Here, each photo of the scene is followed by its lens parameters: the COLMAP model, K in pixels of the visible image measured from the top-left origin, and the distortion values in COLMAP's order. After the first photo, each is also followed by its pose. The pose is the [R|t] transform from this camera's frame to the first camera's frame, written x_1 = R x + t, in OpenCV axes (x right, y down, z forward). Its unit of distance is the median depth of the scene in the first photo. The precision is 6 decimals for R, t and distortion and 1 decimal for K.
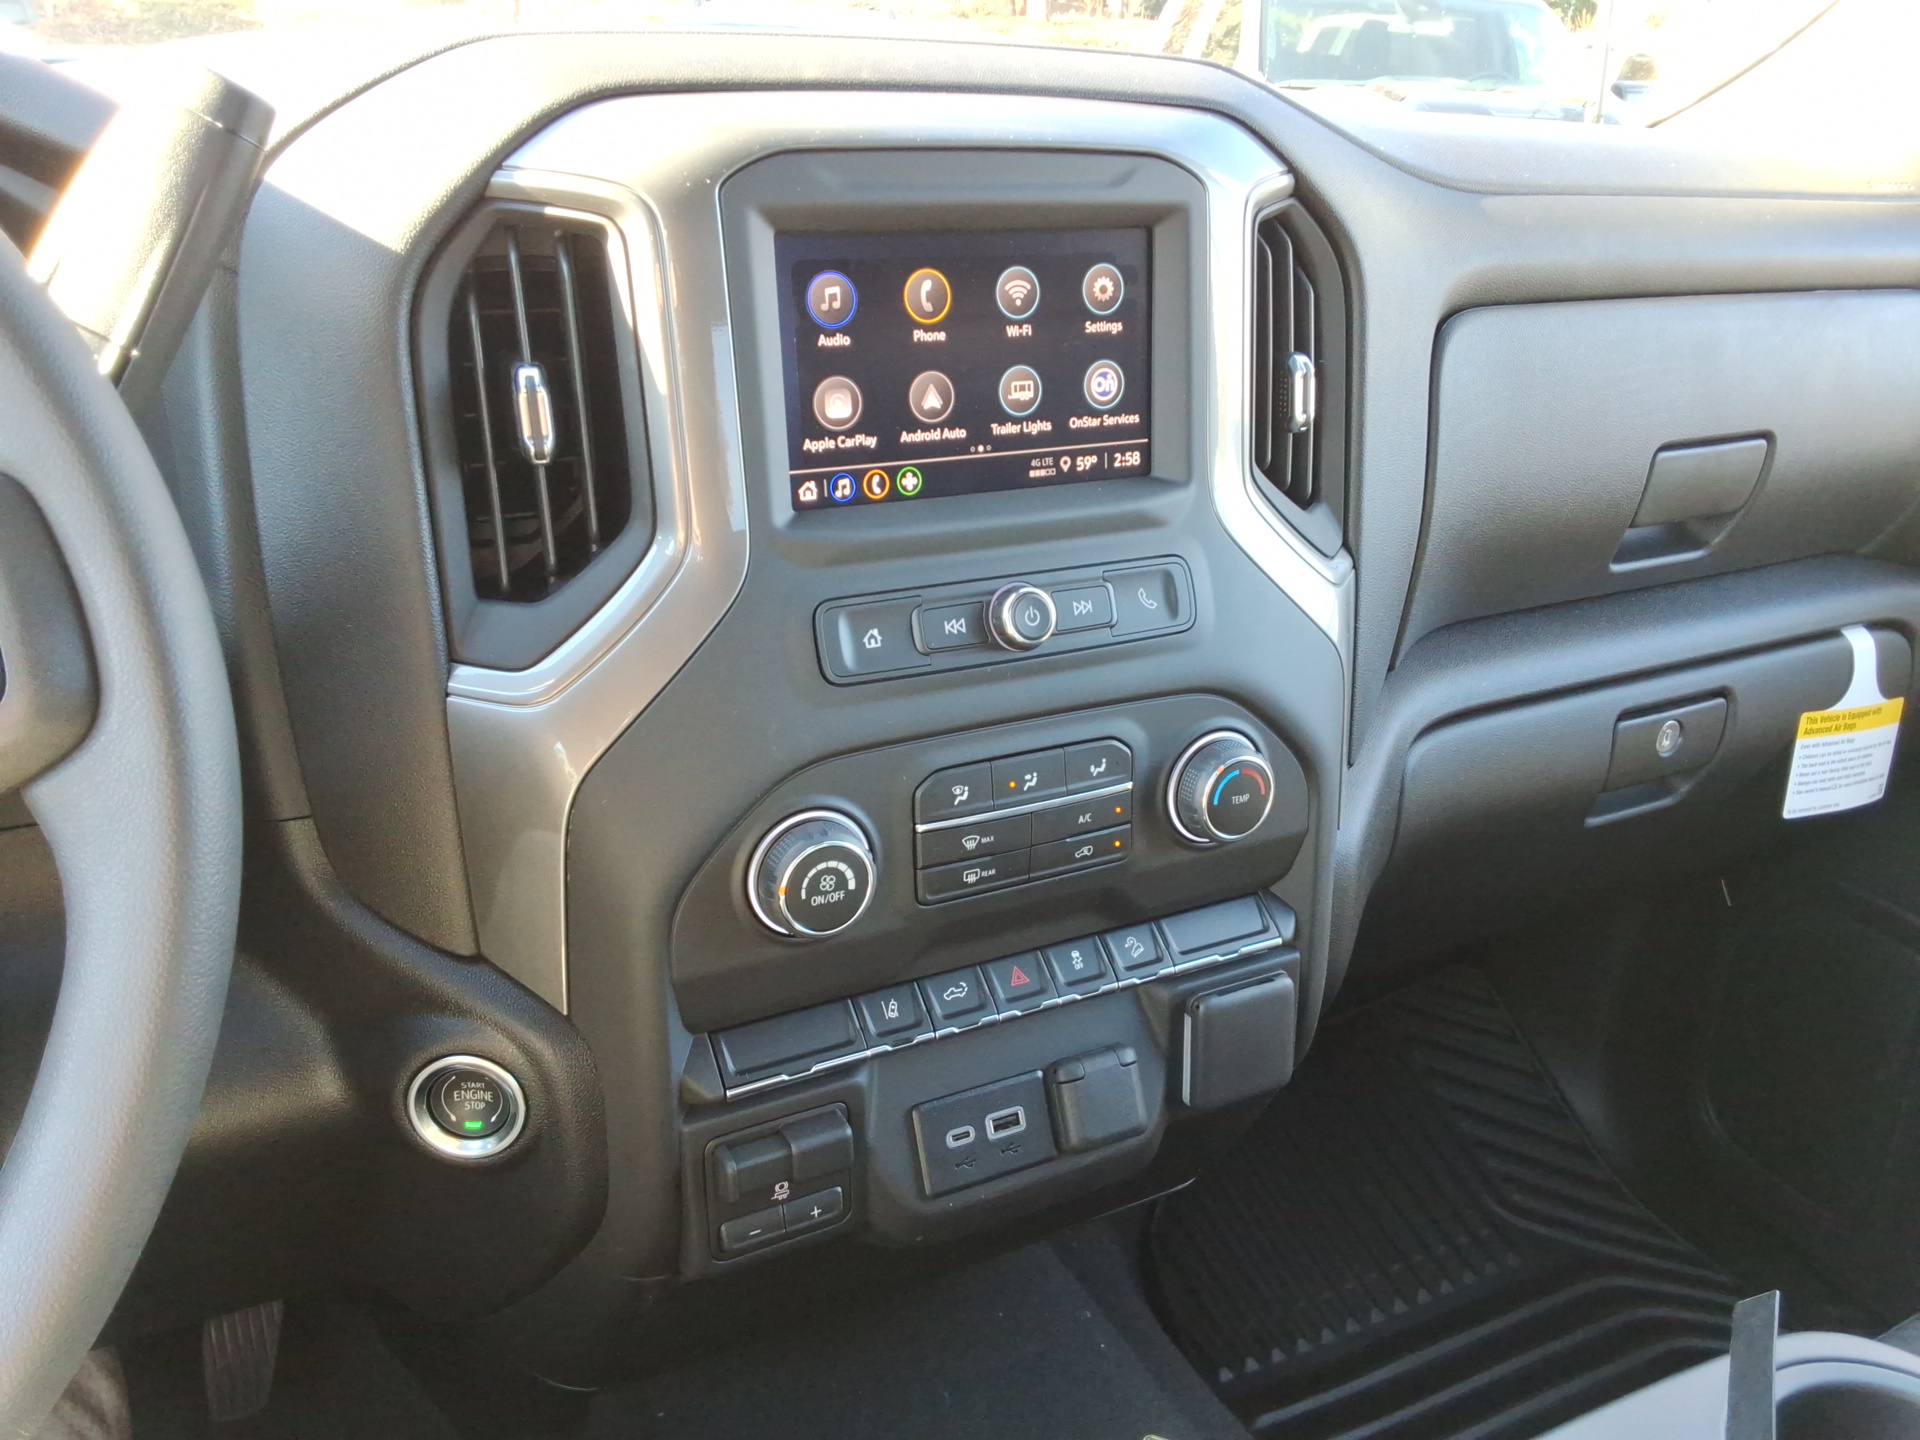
lens RADIAL K [[1544.5, 0, 976.6], [0, 1544.5, 715.3], [0, 0, 1]] dist [0.115009, -0.173725]
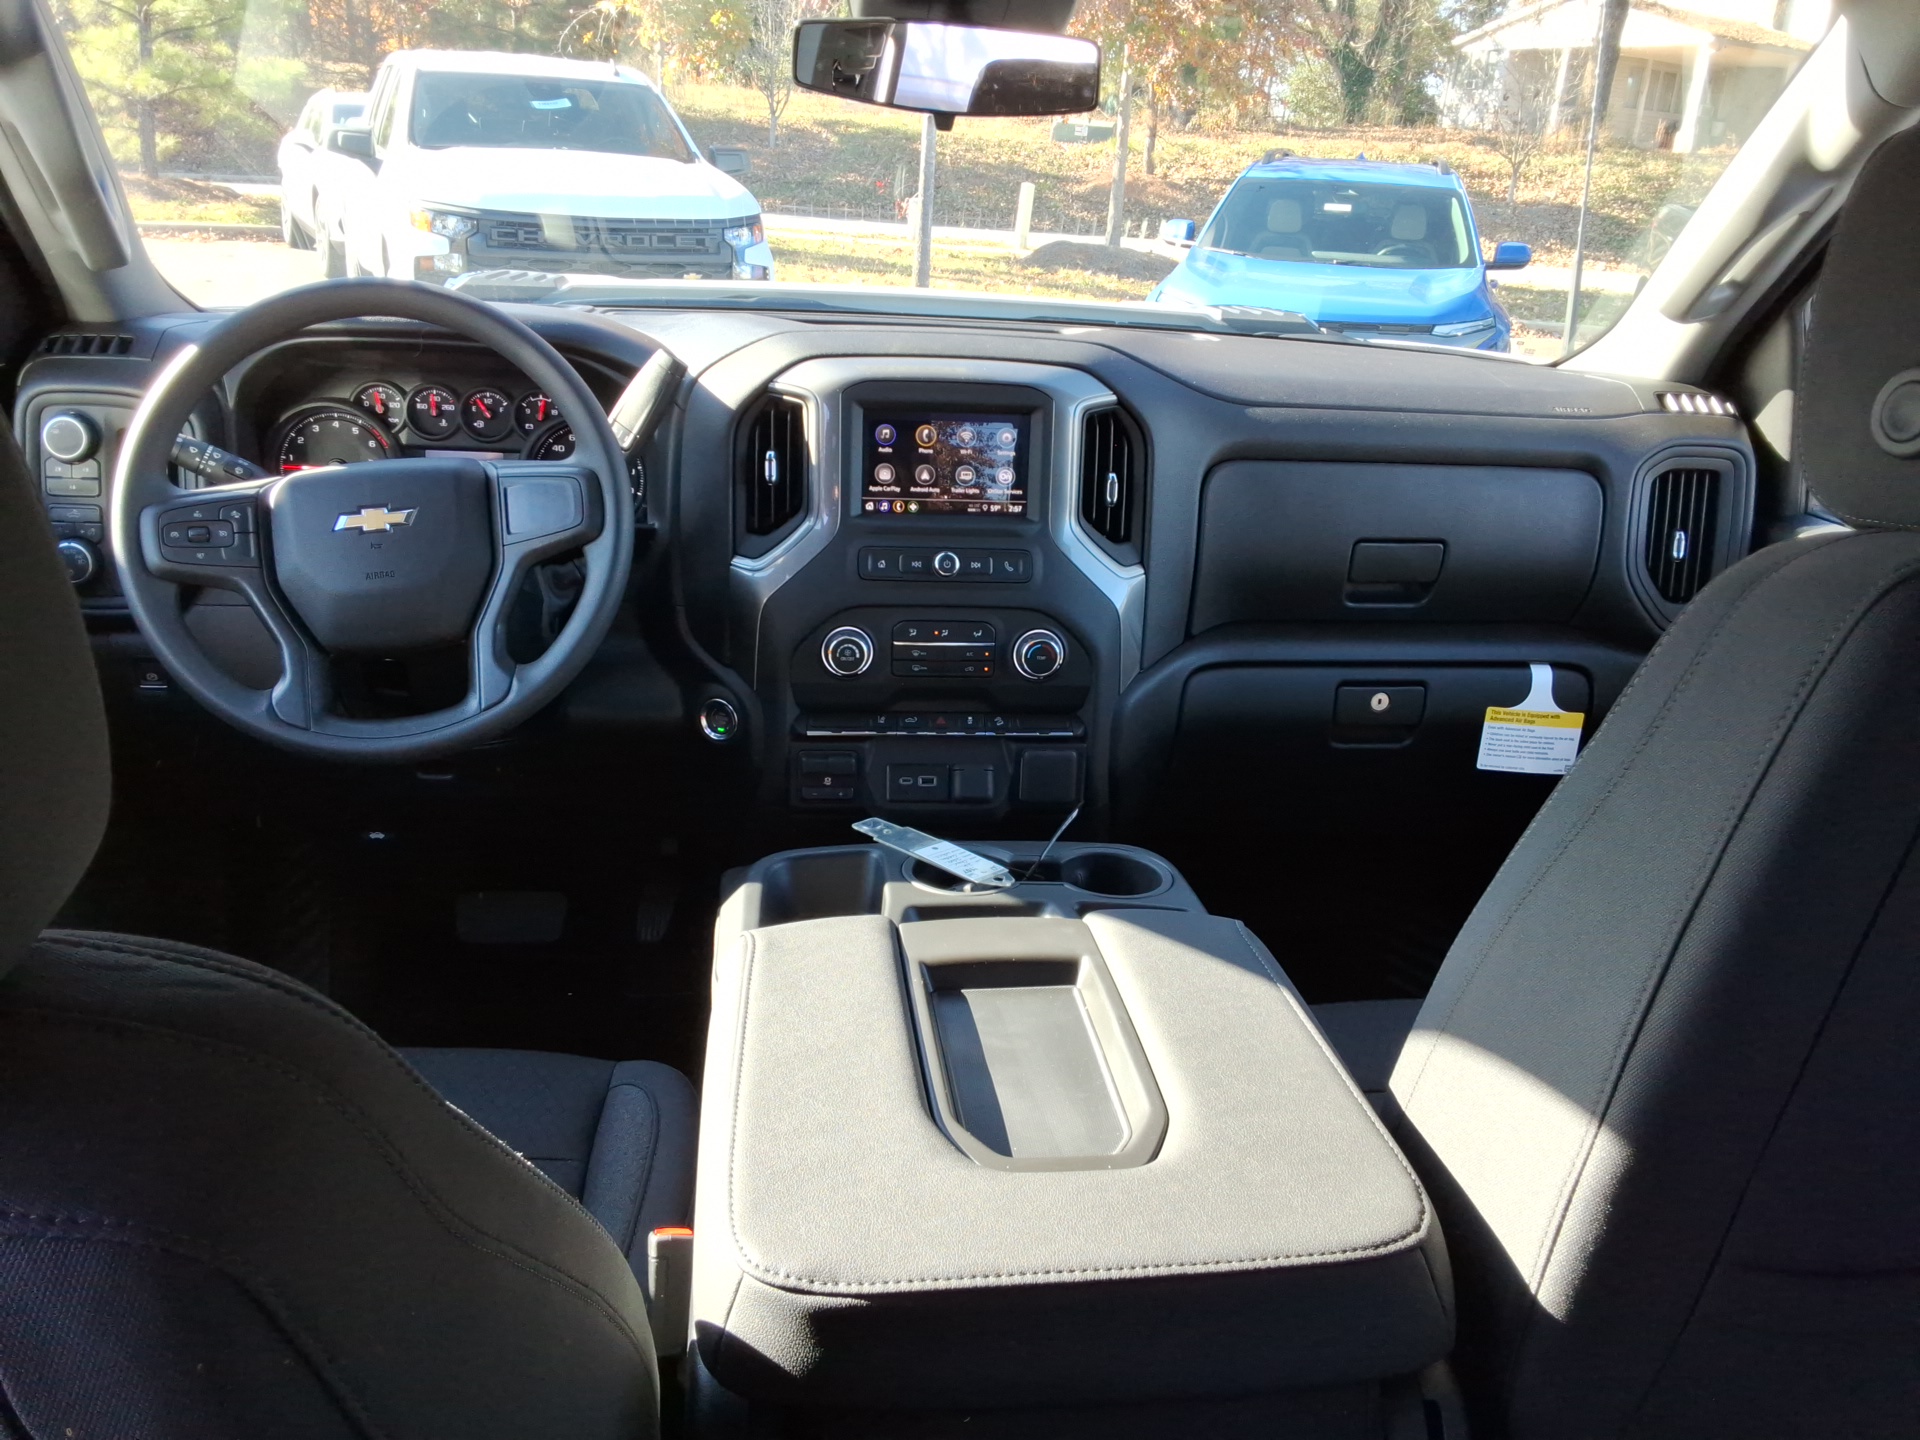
lens RADIAL K [[1544.5, 0, 985.7], [0, 1544.5, 738.7], [0, 0, 1]] dist [0.115009, -0.173725]
pose [[0.926911, 0.139128, -0.348540, 0.999499], [-0.157753, 0.987150, -0.025485, 0.267428], [0.340515, 0.078605, 0.936948, -1.293826]]
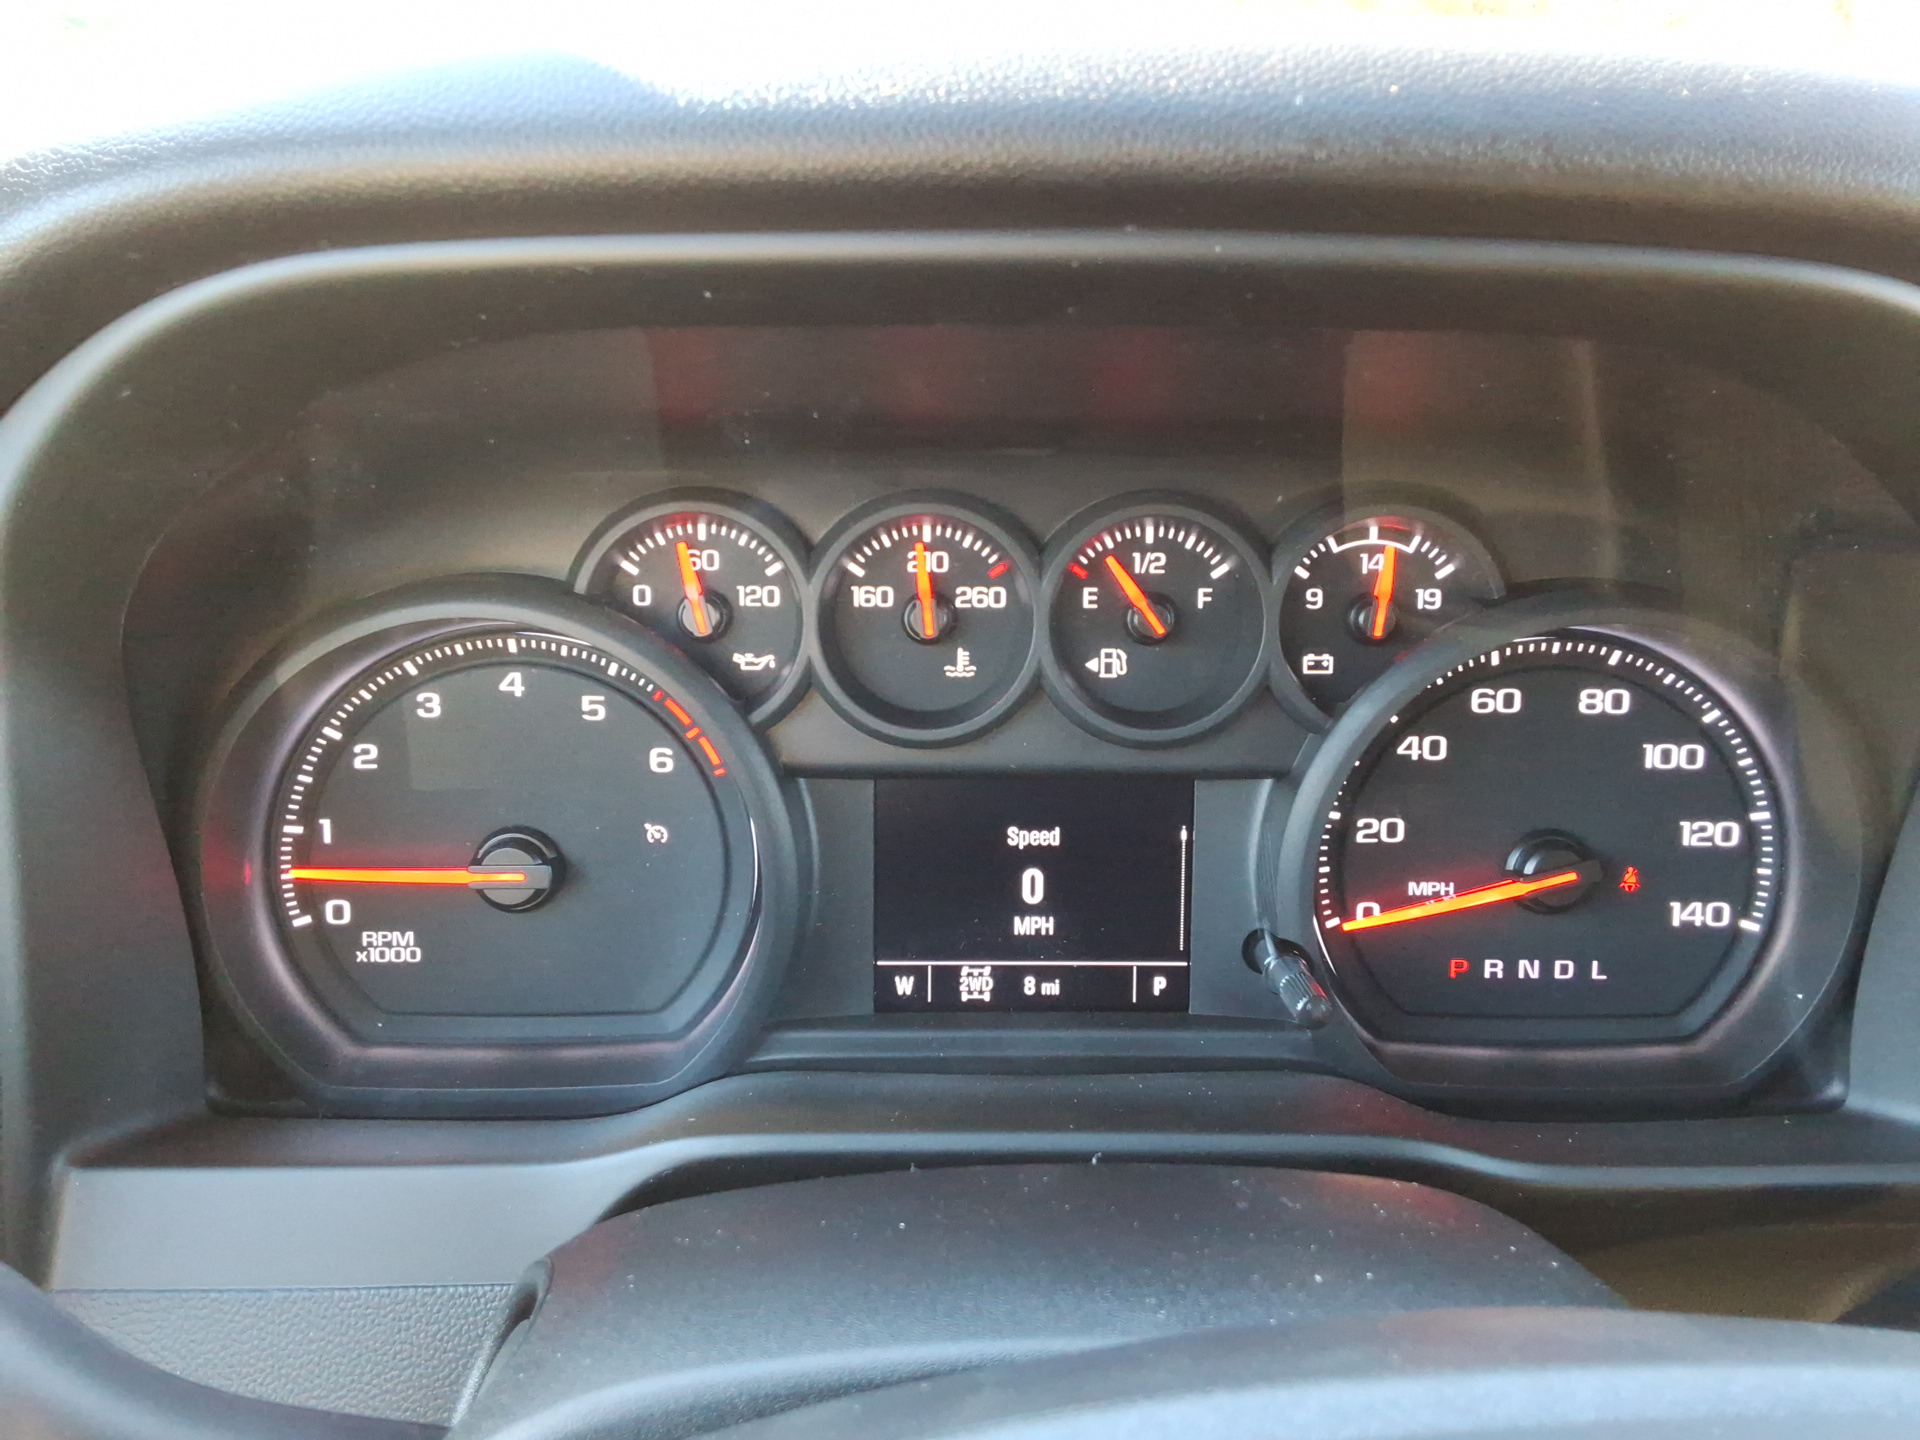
lens RADIAL K [[1544.5, 0, 954.7], [0, 1544.5, 725.6], [0, 0, 1]] dist [0.115009, -0.173725]
pose [[0.885315, 0.103306, -0.453371, -0.568995], [-0.149072, 0.986602, -0.066289, -0.117435], [0.440449, 0.126271, 0.888854, 0.296294]]
